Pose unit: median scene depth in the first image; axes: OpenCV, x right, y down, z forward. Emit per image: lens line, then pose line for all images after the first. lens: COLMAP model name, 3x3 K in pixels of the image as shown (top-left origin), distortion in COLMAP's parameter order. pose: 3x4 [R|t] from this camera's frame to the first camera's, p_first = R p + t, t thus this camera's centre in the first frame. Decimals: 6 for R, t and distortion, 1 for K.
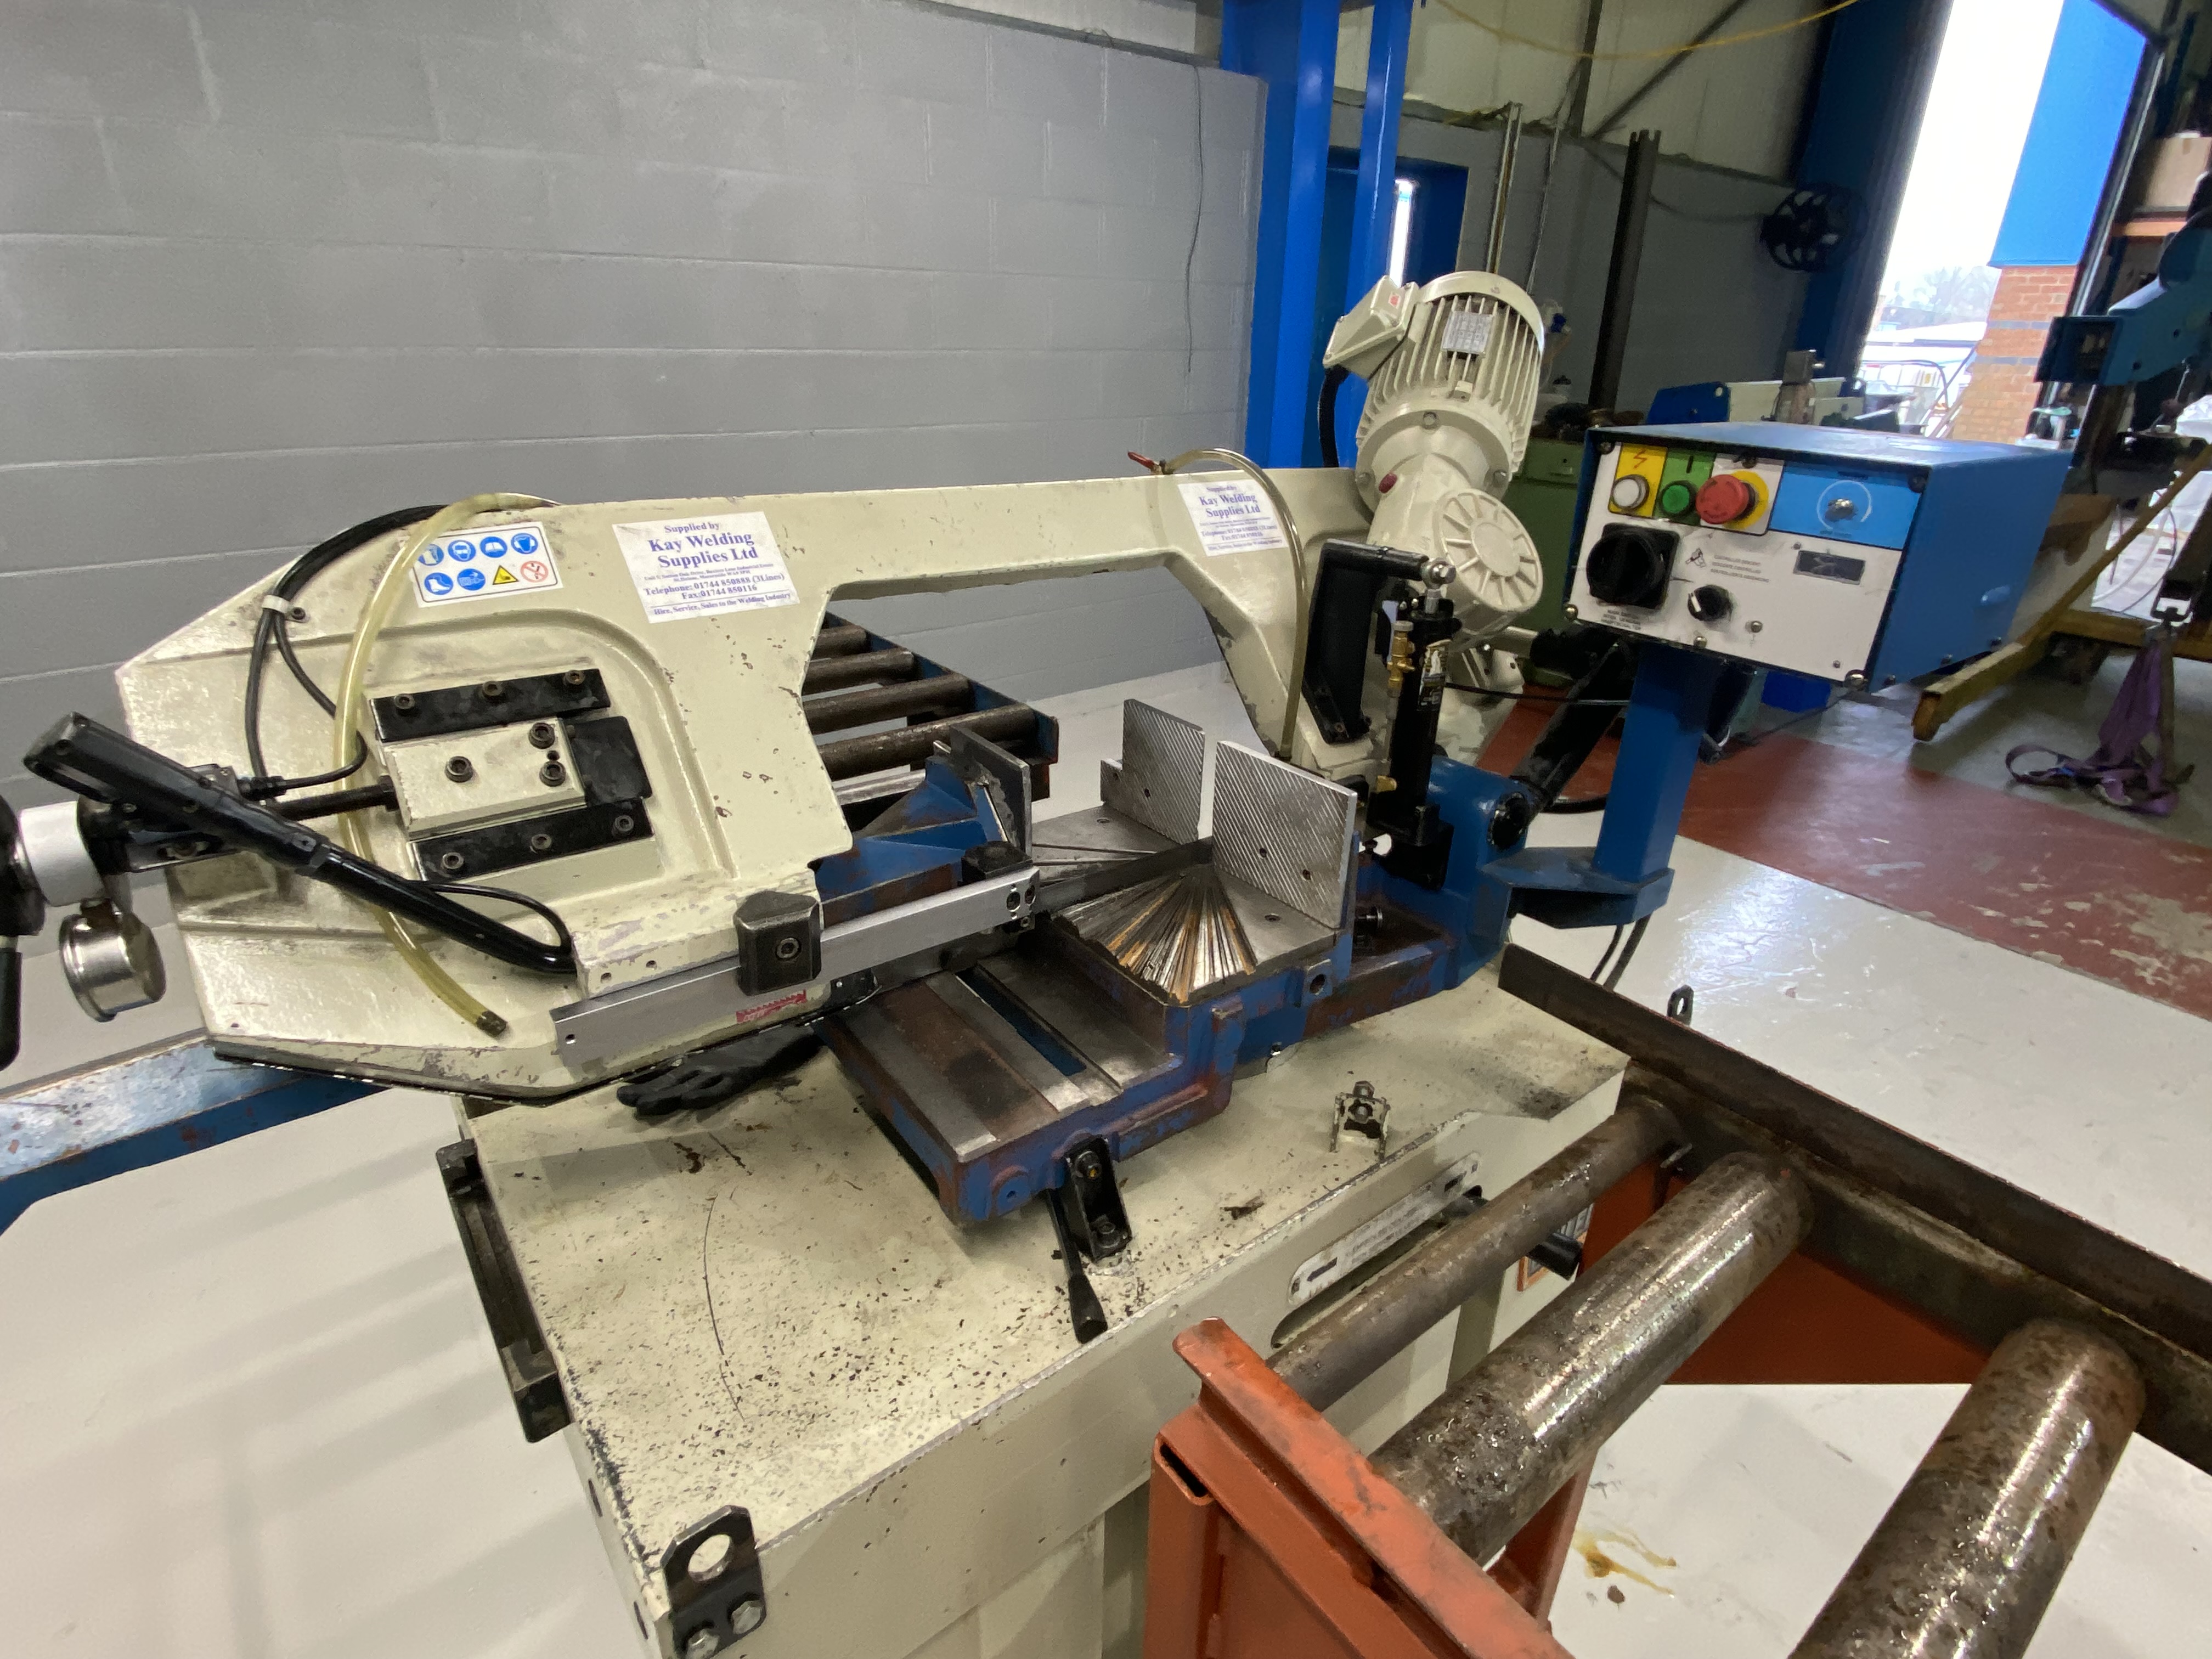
lens RADIAL K [[1098.0, 0, 1106.3], [0, 1098.0, 831.0], [0, 0, 1]] dist [0.037308, -0.040364]
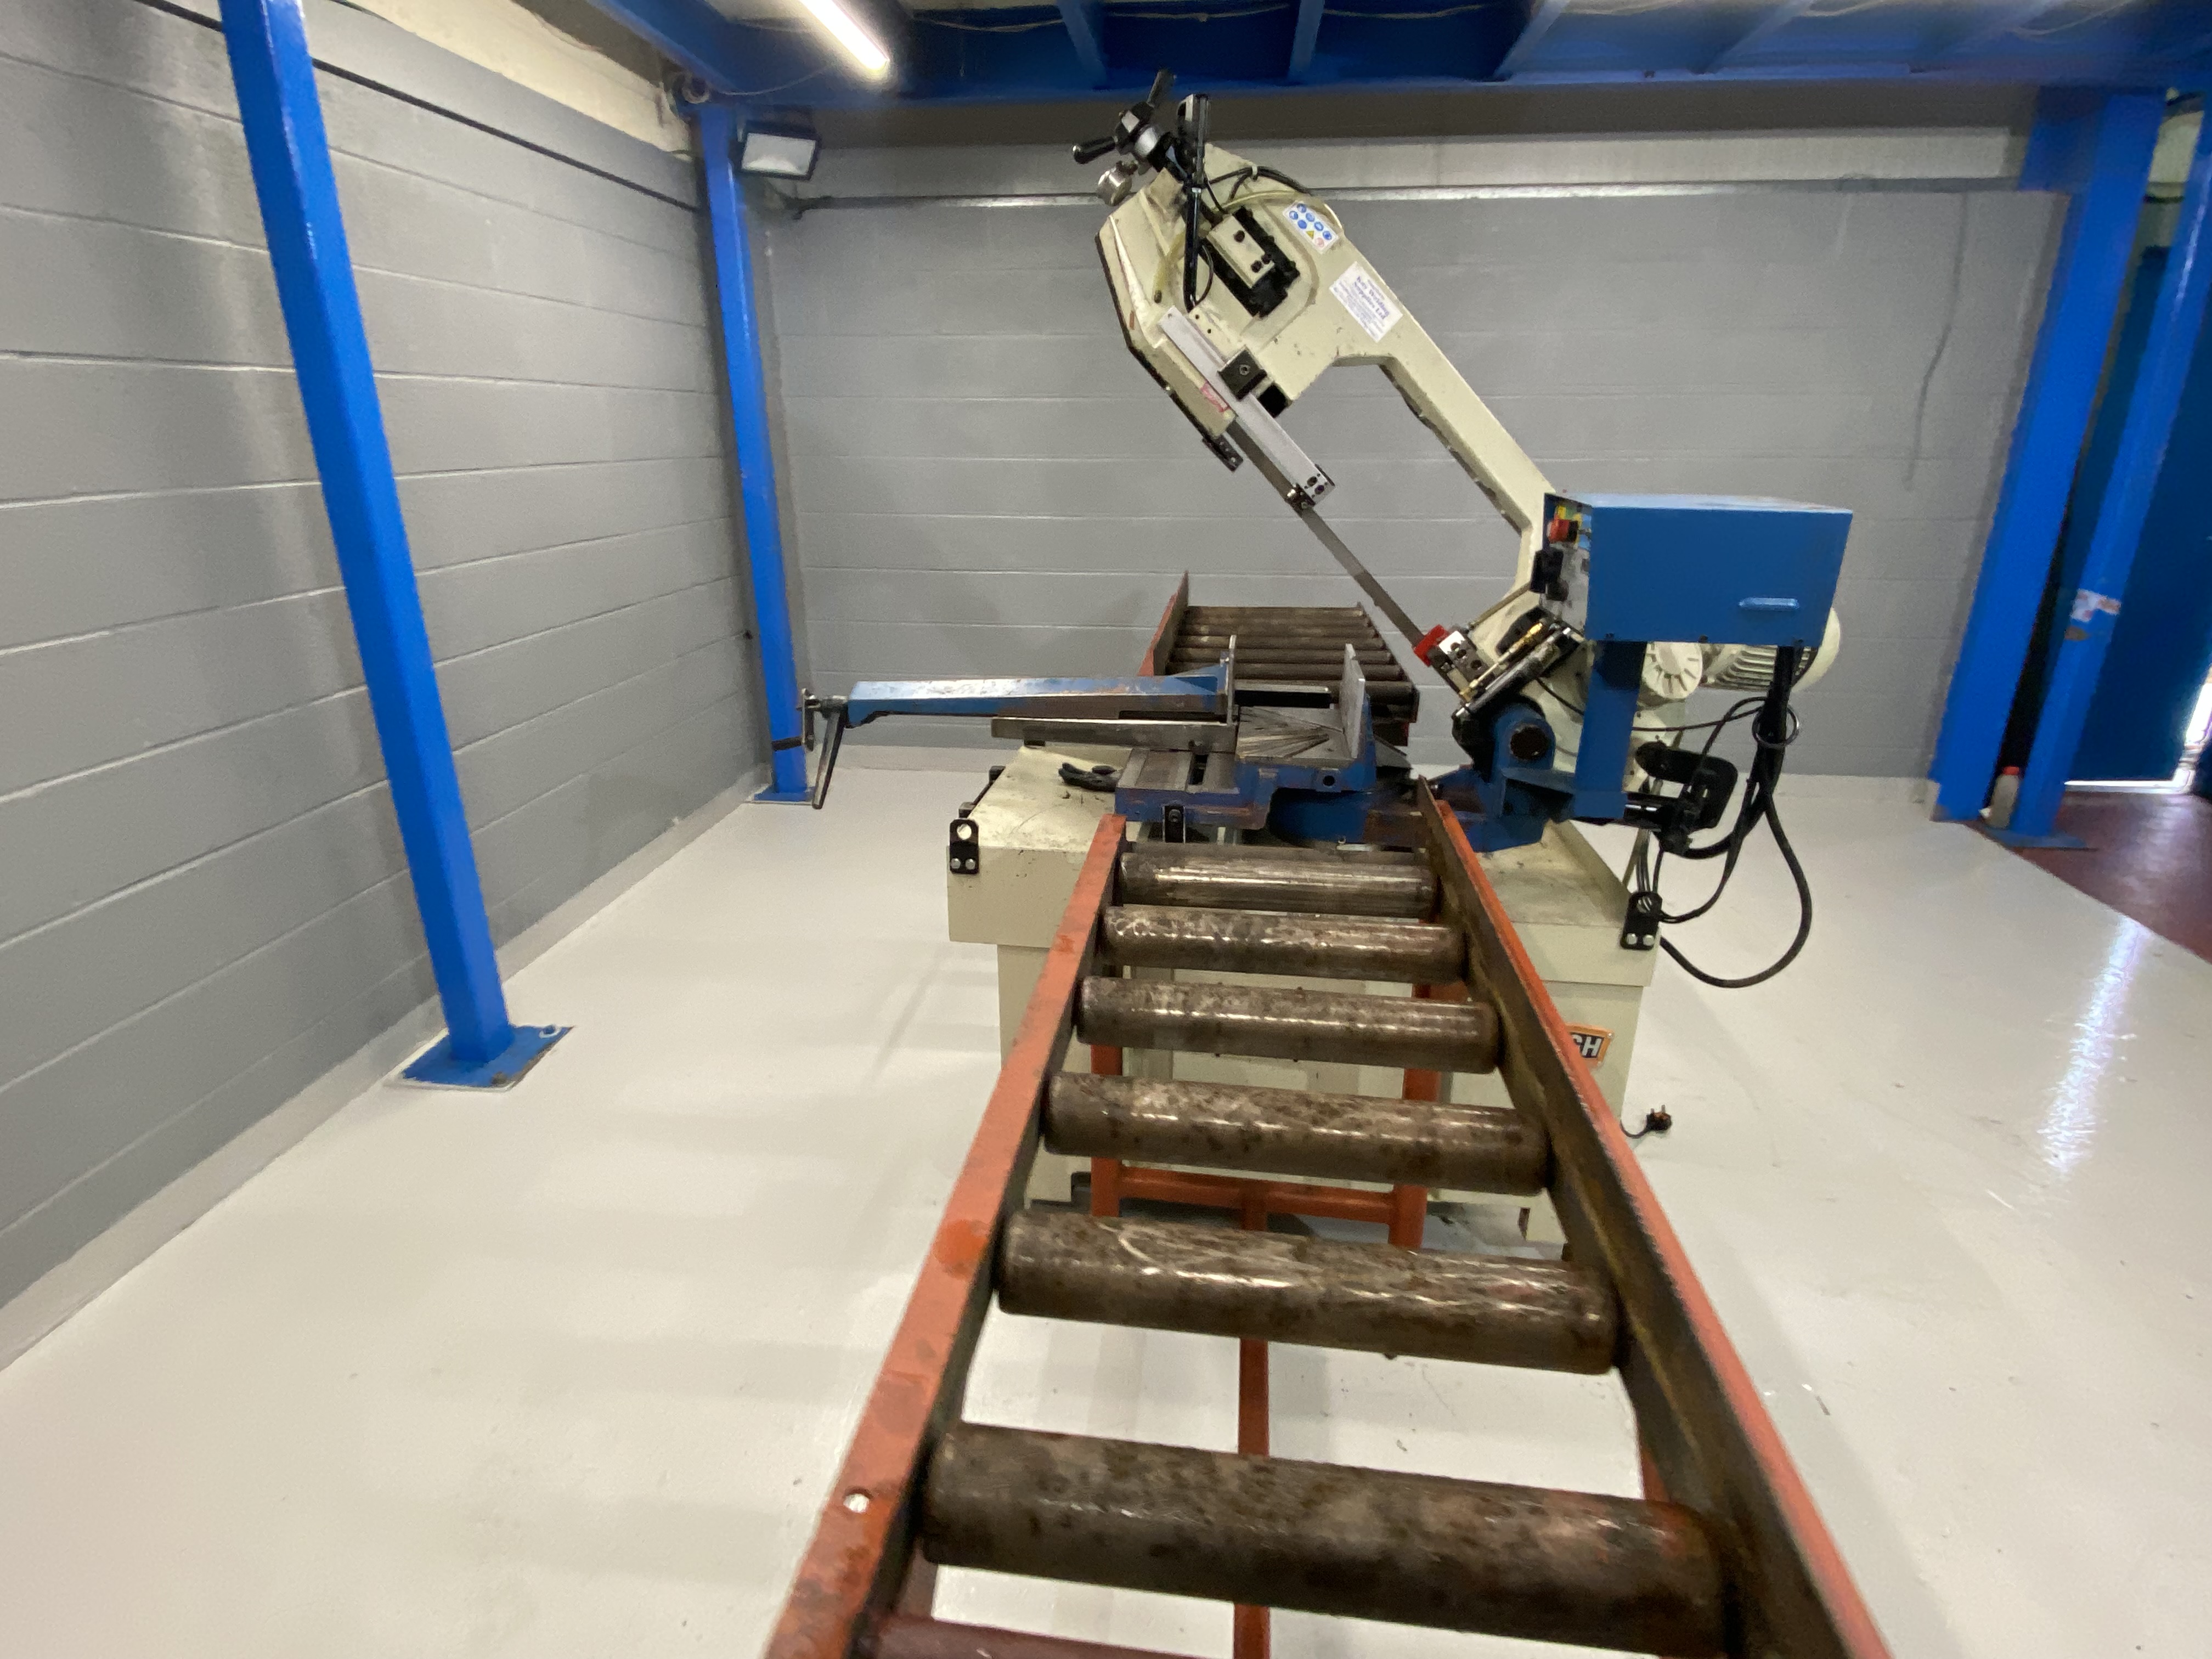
lens RADIAL K [[1092.7, 0, 1113.3], [0, 1092.7, 829.2], [0, 0, 1]] dist [0.029991, -0.027510]
pose [[0.717146, 0.220212, -0.661218, 1.135042], [-0.279849, 0.959908, 0.016168, 0.283347], [0.638268, 0.173447, 0.750020, -0.584529]]
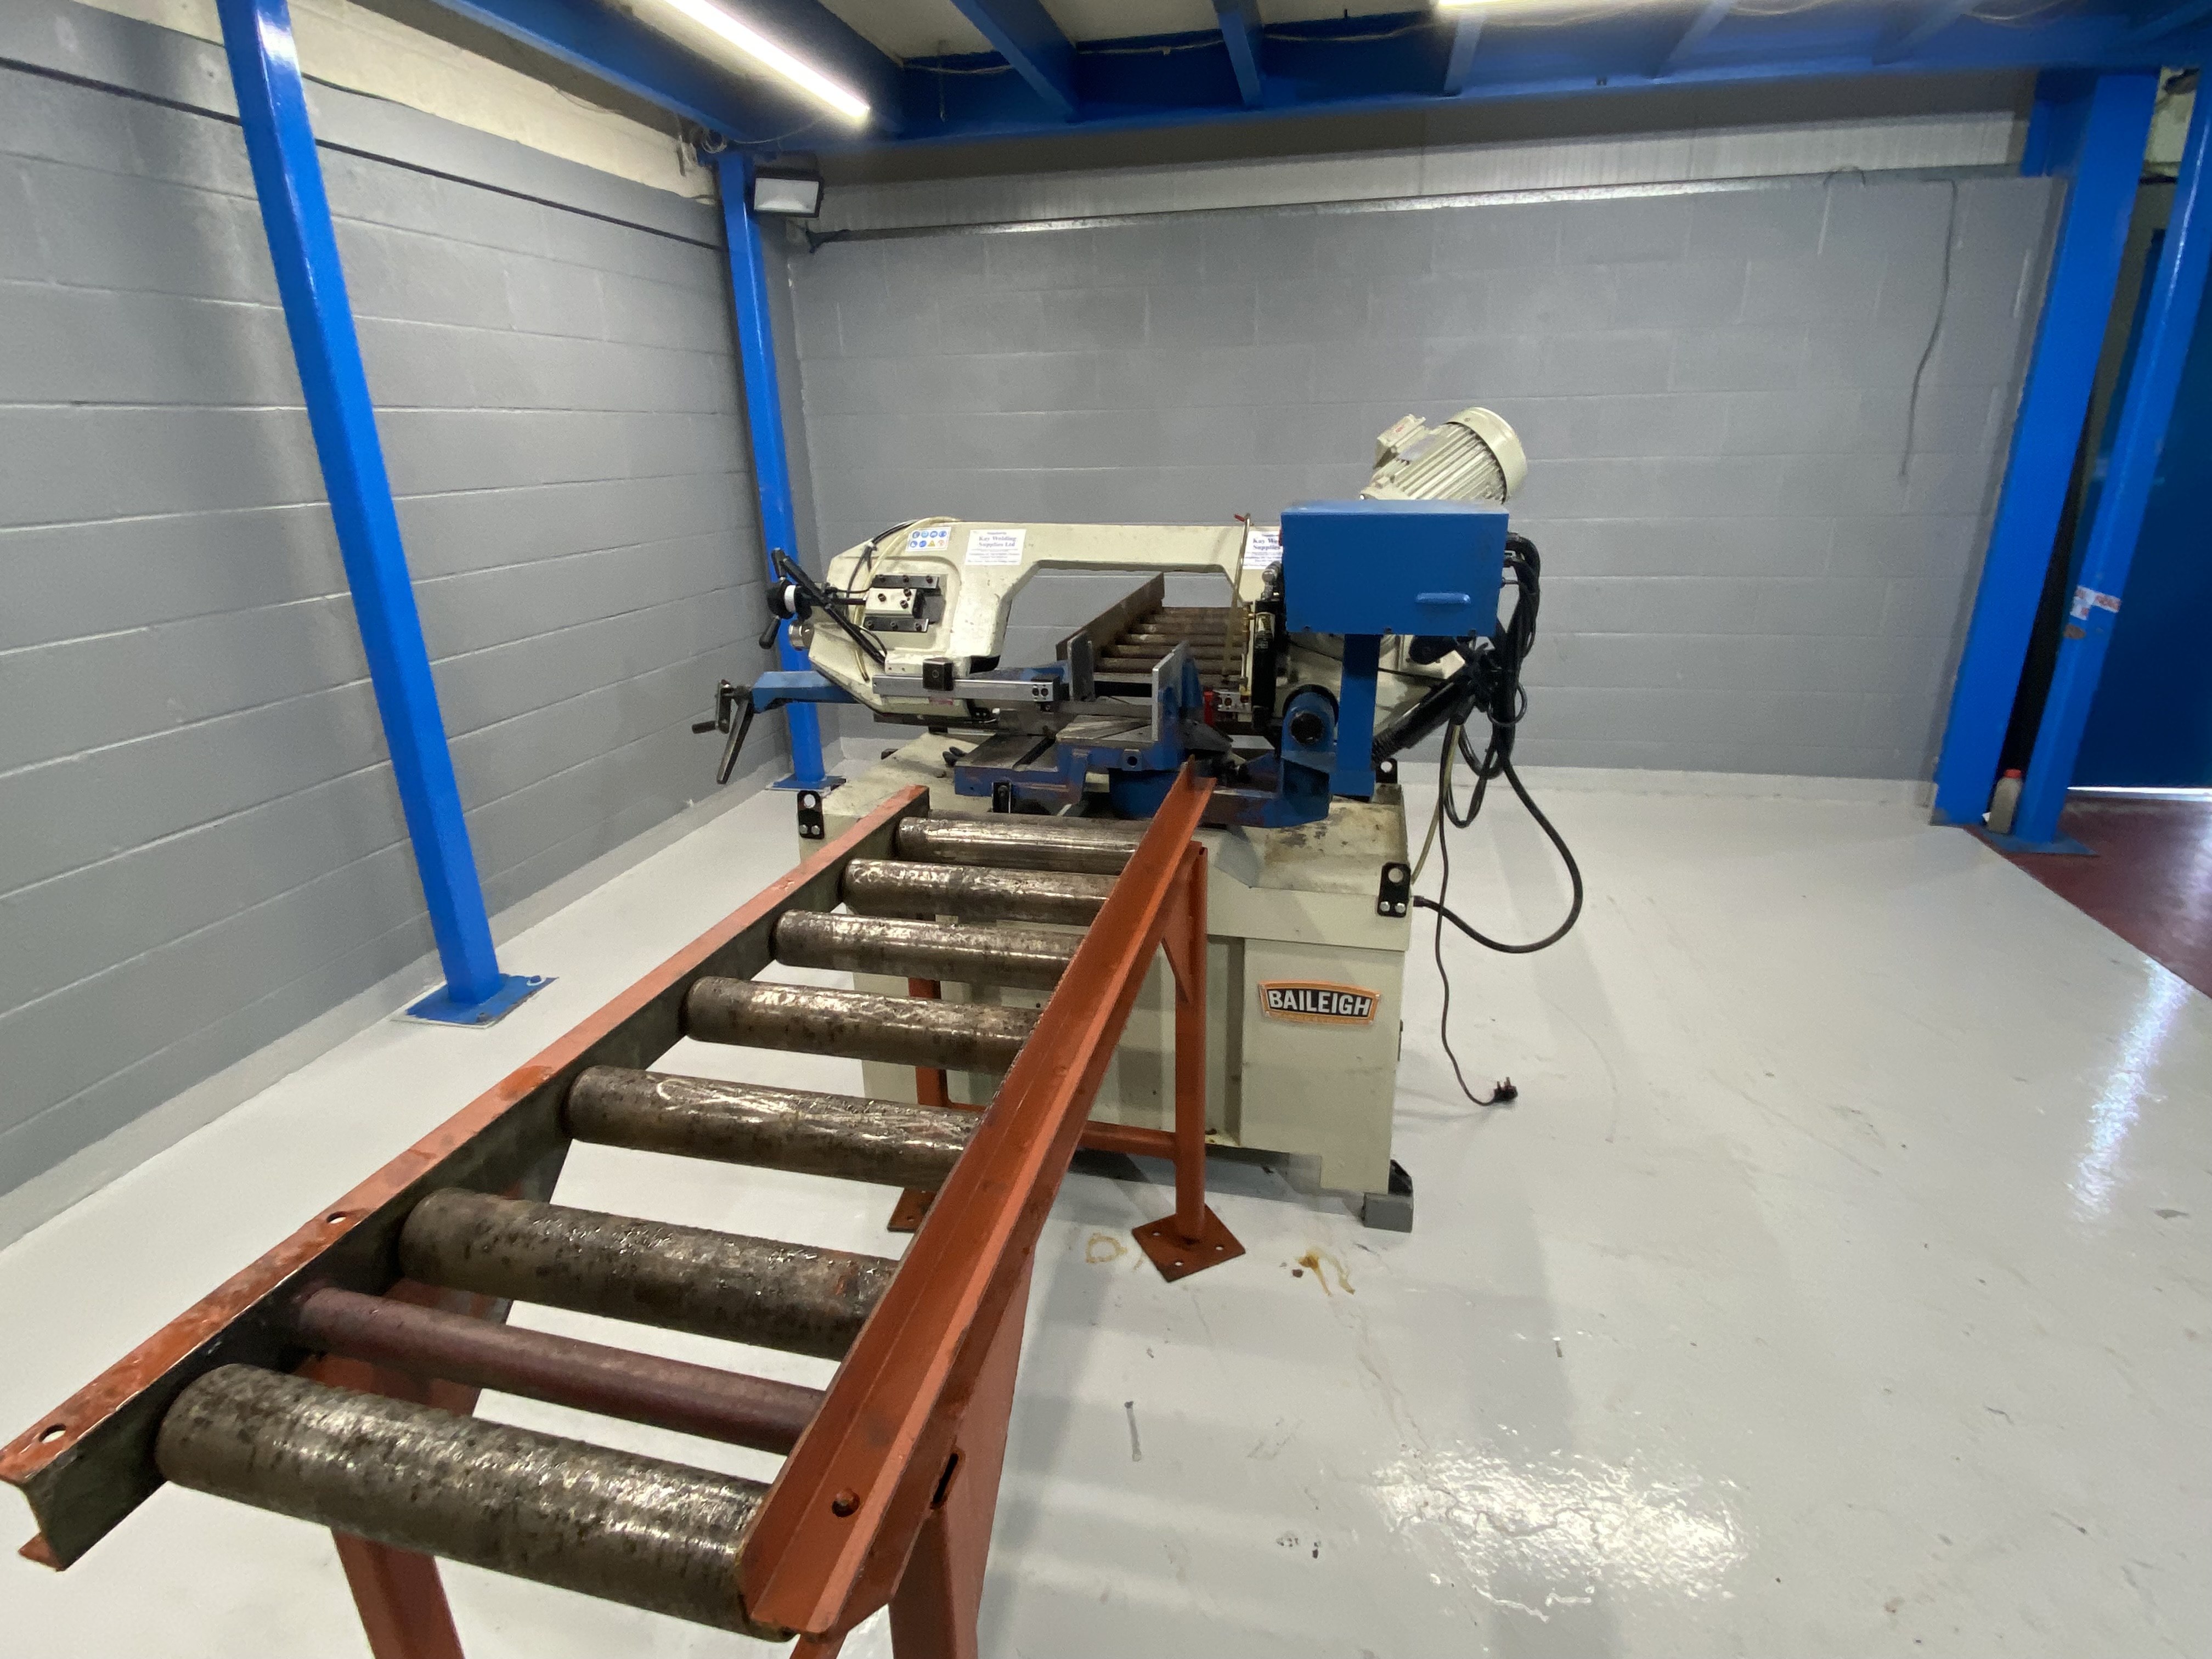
lens RADIAL K [[1088.1, 0, 1109.5], [0, 1088.1, 826.4], [0, 0, 1]] dist [0.053806, -0.044866]
pose [[0.638441, 0.227758, -0.735201, 1.651578], [-0.293966, 0.954955, 0.040559, 0.182573], [0.711321, 0.190229, 0.676635, -0.381446]]
